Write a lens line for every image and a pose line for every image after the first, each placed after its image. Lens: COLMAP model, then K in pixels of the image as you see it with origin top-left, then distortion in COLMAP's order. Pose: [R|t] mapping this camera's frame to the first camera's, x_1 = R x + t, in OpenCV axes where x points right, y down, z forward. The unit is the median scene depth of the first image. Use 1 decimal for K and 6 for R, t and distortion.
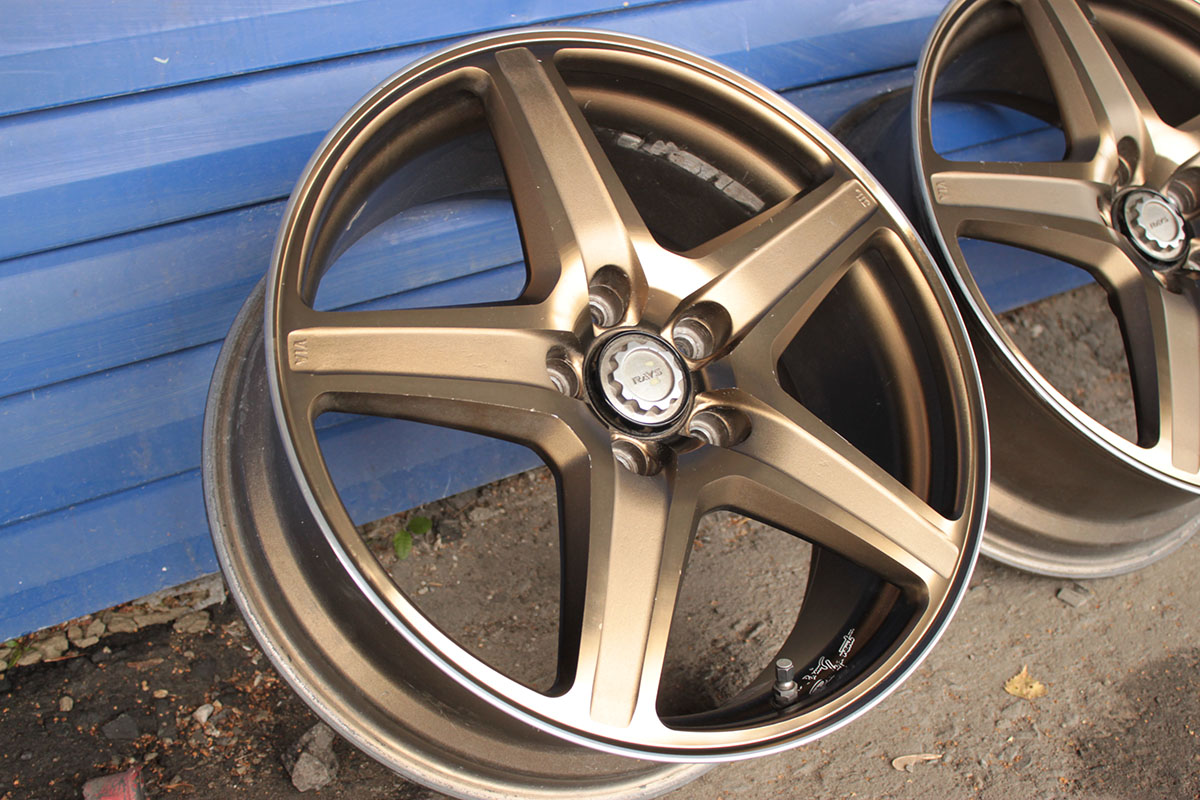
lens RADIAL K [[1488.4, 0, 600.0], [0, 1488.4, 400.0], [0, 0, 1]] dist [-0.070895, 0.027931]
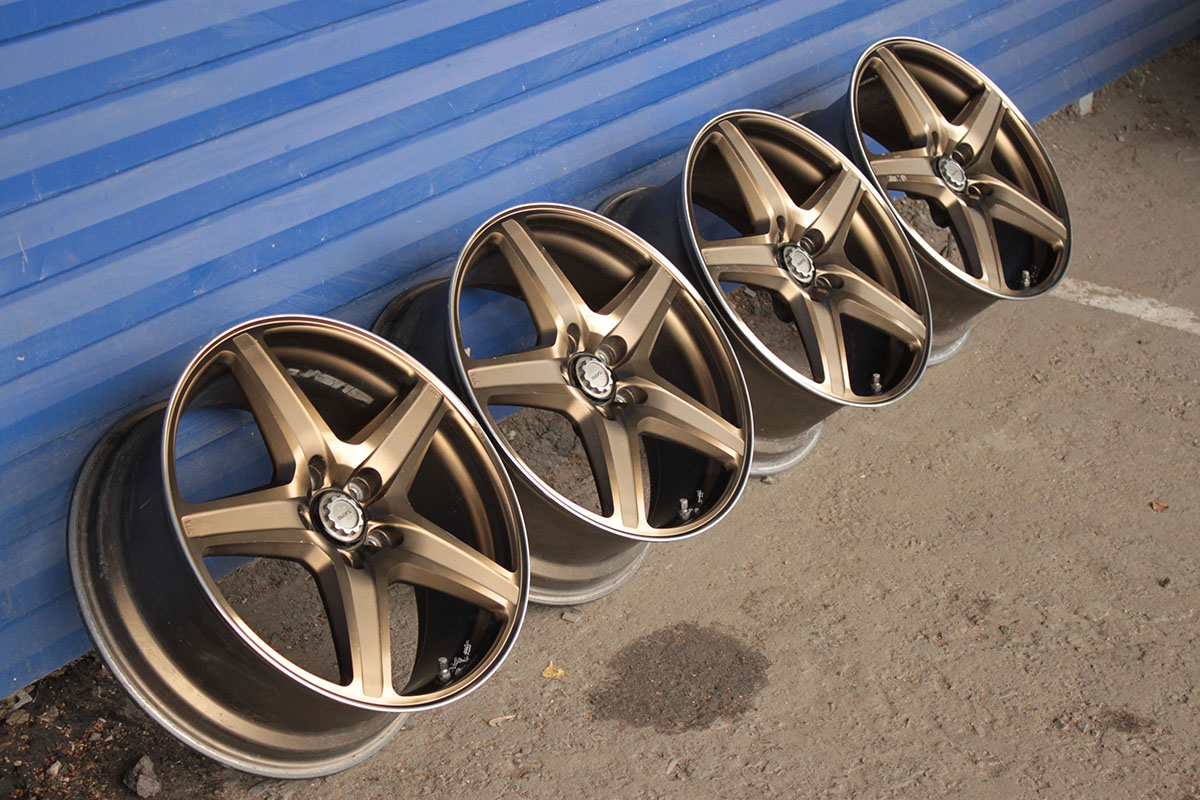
lens RADIAL K [[2396.6, 0, 600.0], [0, 2396.6, 400.0], [0, 0, 1]] dist [0.070819, 0.091800]
pose [[0.924146, -0.108158, 0.366410, -0.637541], [0.116823, 0.993152, -0.001483, -0.099139], [-0.363740, 0.044176, 0.930452, -1.580768]]
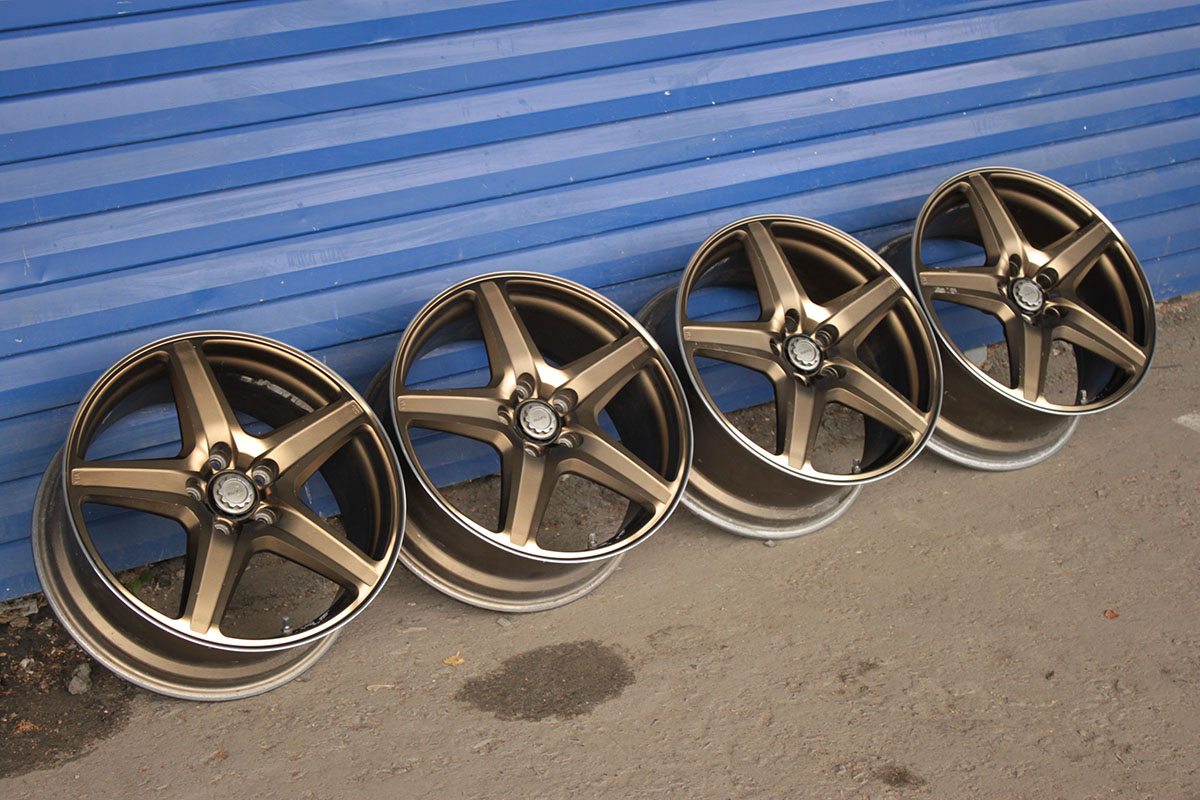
lens RADIAL K [[2317.5, 0, 600.0], [0, 2317.5, 400.0], [0, 0, 1]] dist [0.029464, 0.214315]
pose [[0.999840, 0.016908, -0.005768, 0.522746], [-0.017313, 0.996684, -0.079502, 0.099322], [0.004405, 0.079589, 0.996818, -2.167454]]
